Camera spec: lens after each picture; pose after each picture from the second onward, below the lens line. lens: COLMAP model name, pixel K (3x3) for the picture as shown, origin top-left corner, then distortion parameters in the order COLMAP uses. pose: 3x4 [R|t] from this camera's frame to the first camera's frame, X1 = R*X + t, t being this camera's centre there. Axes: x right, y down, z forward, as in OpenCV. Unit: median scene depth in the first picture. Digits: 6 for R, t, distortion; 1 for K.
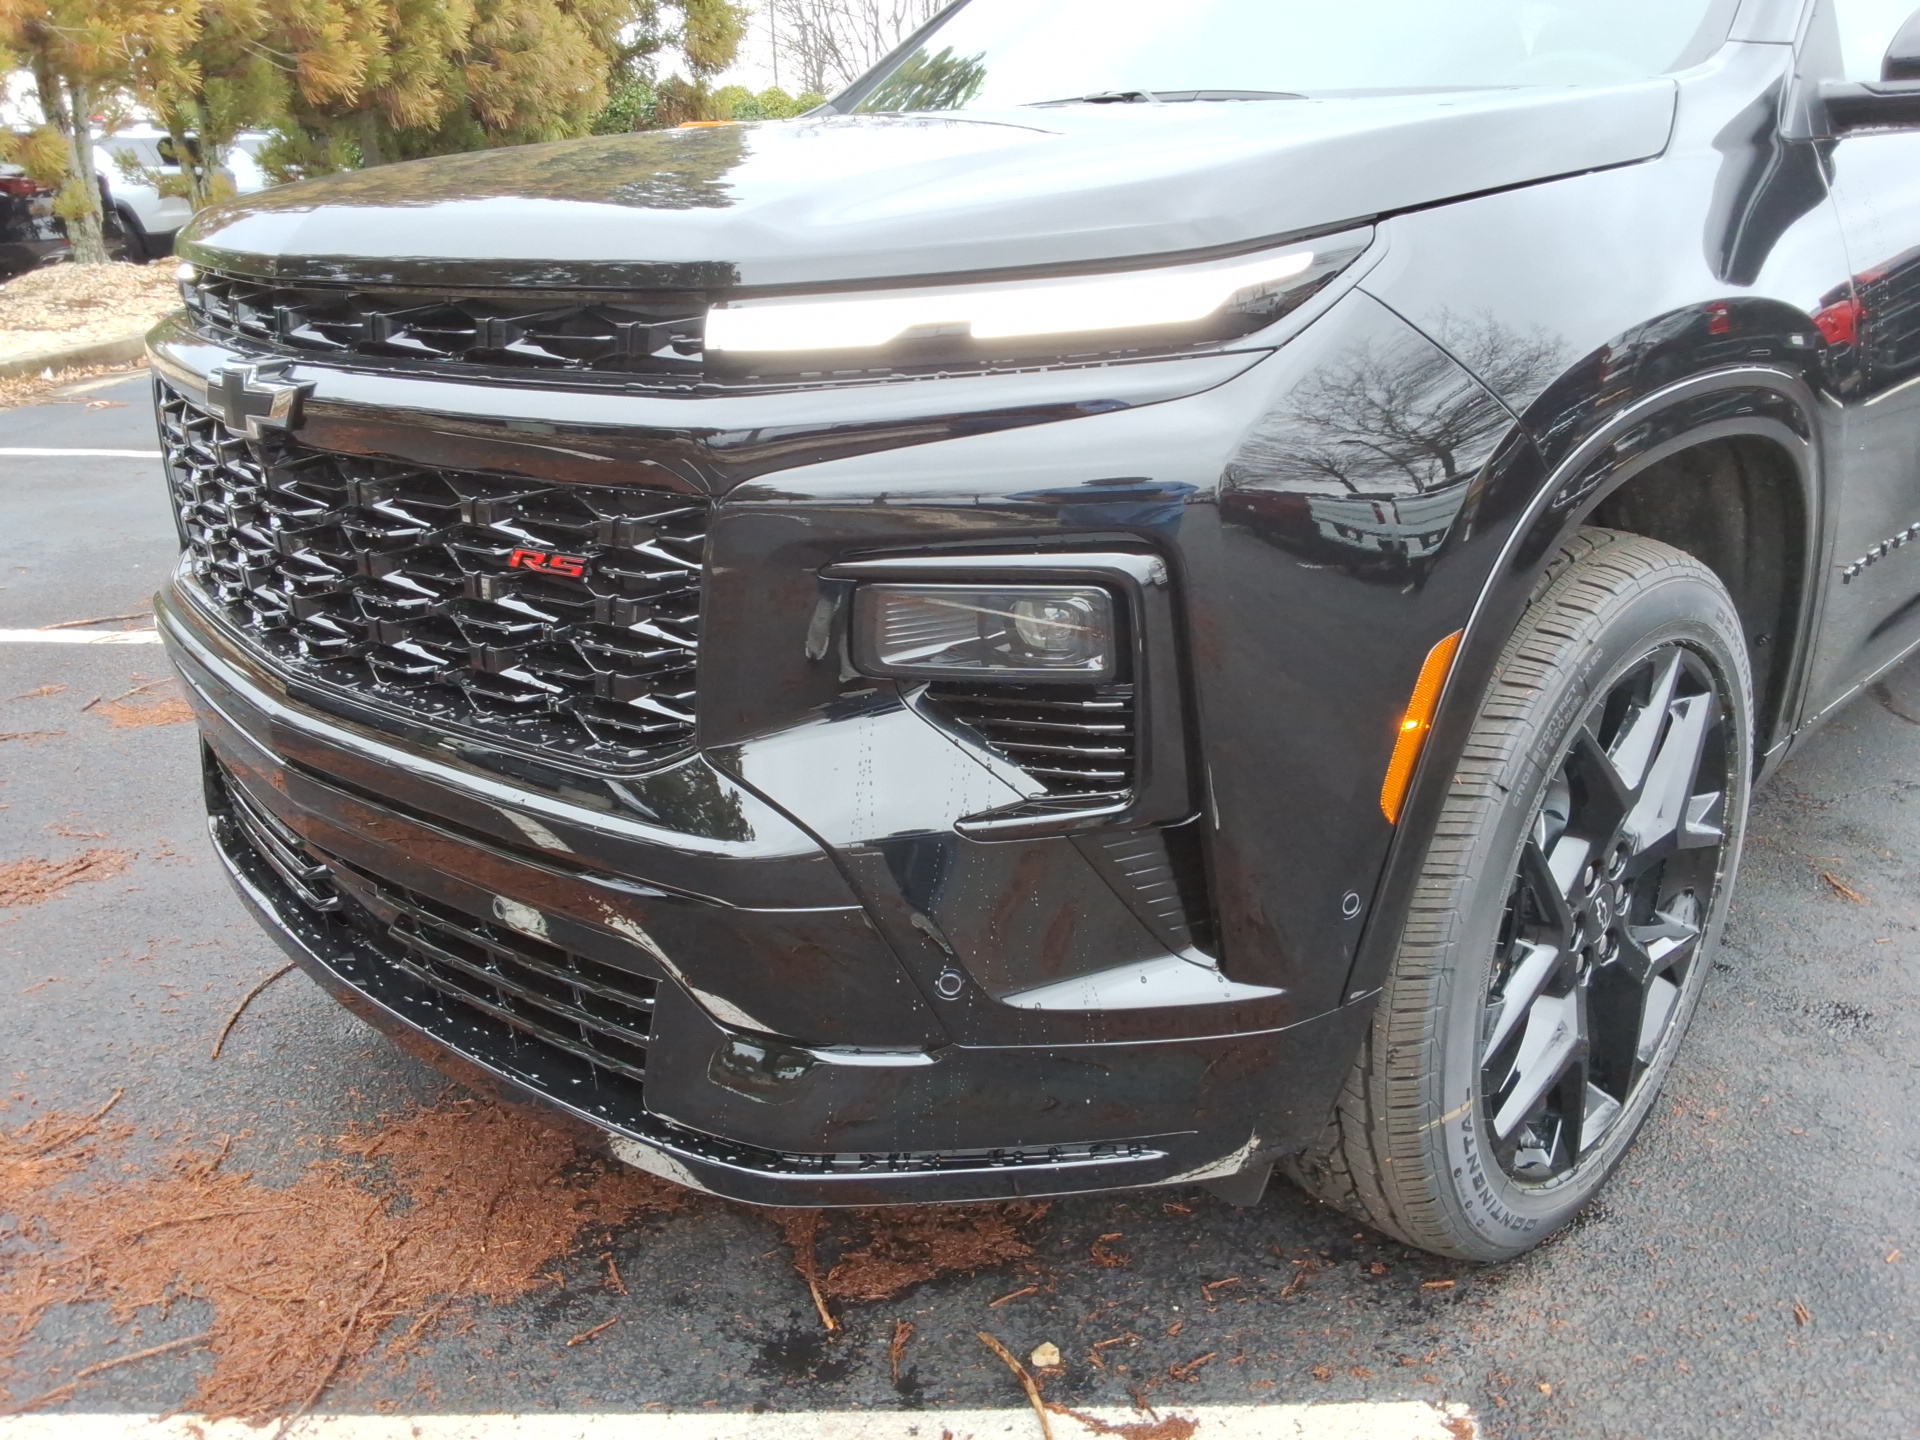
lens RADIAL K [[1544.1, 0, 998.3], [0, 1544.1, 702.0], [0, 0, 1]] dist [0.103521, -0.146252]
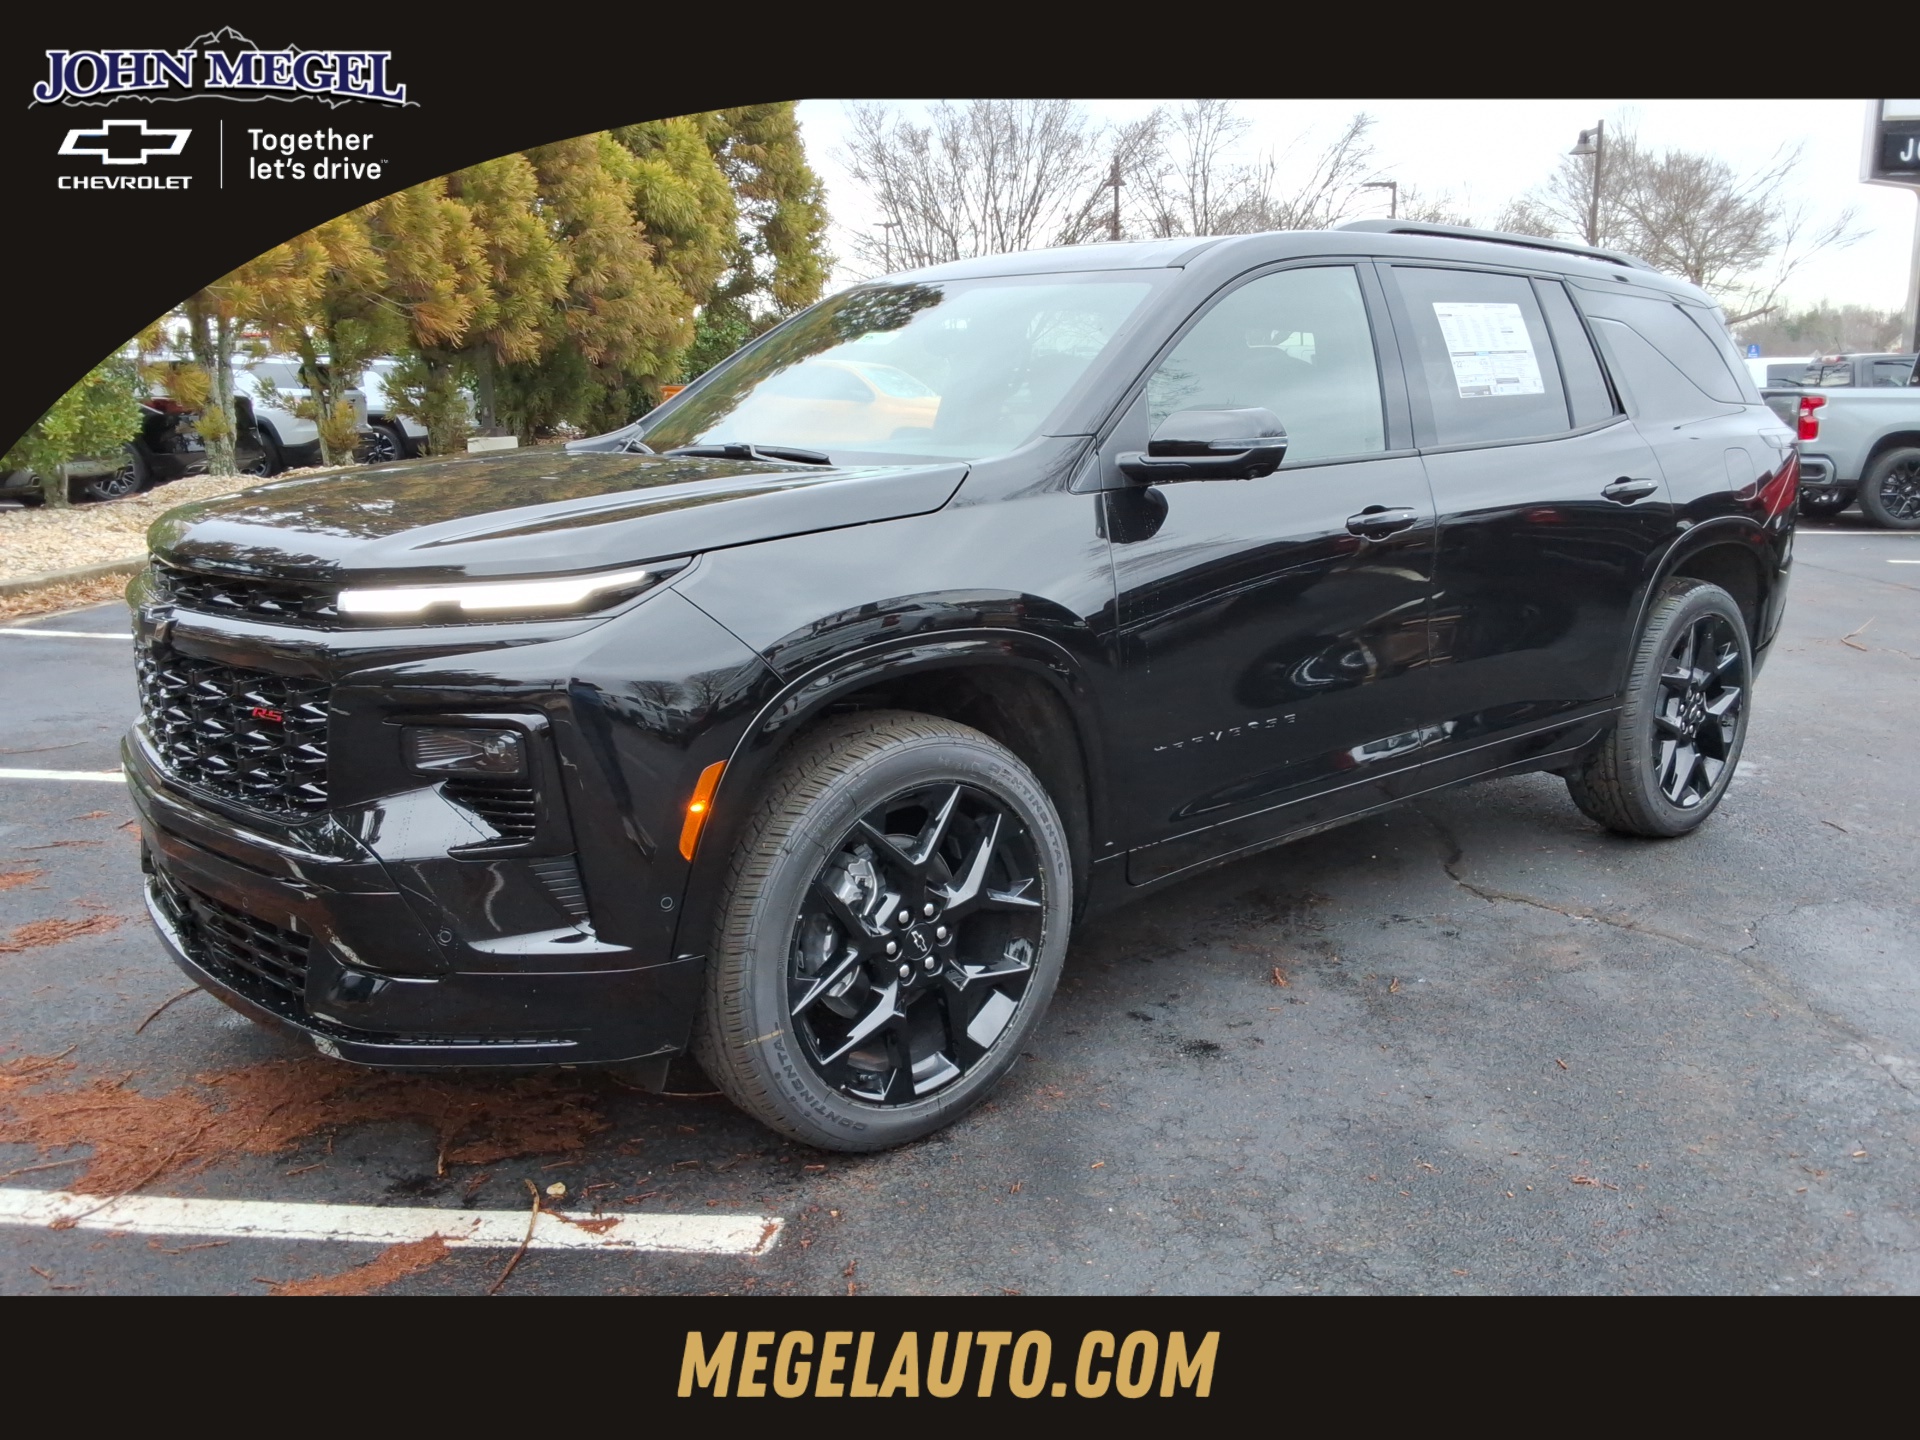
lens RADIAL K [[1544.1, 0, 1009.7], [0, 1544.1, 712.8], [0, 0, 1]] dist [0.103521, -0.146252]
pose [[0.997560, 0.026458, -0.064602, 0.520297], [-0.033901, 0.992556, -0.116978, 0.072931], [0.061026, 0.118883, 0.991031, -0.604909]]
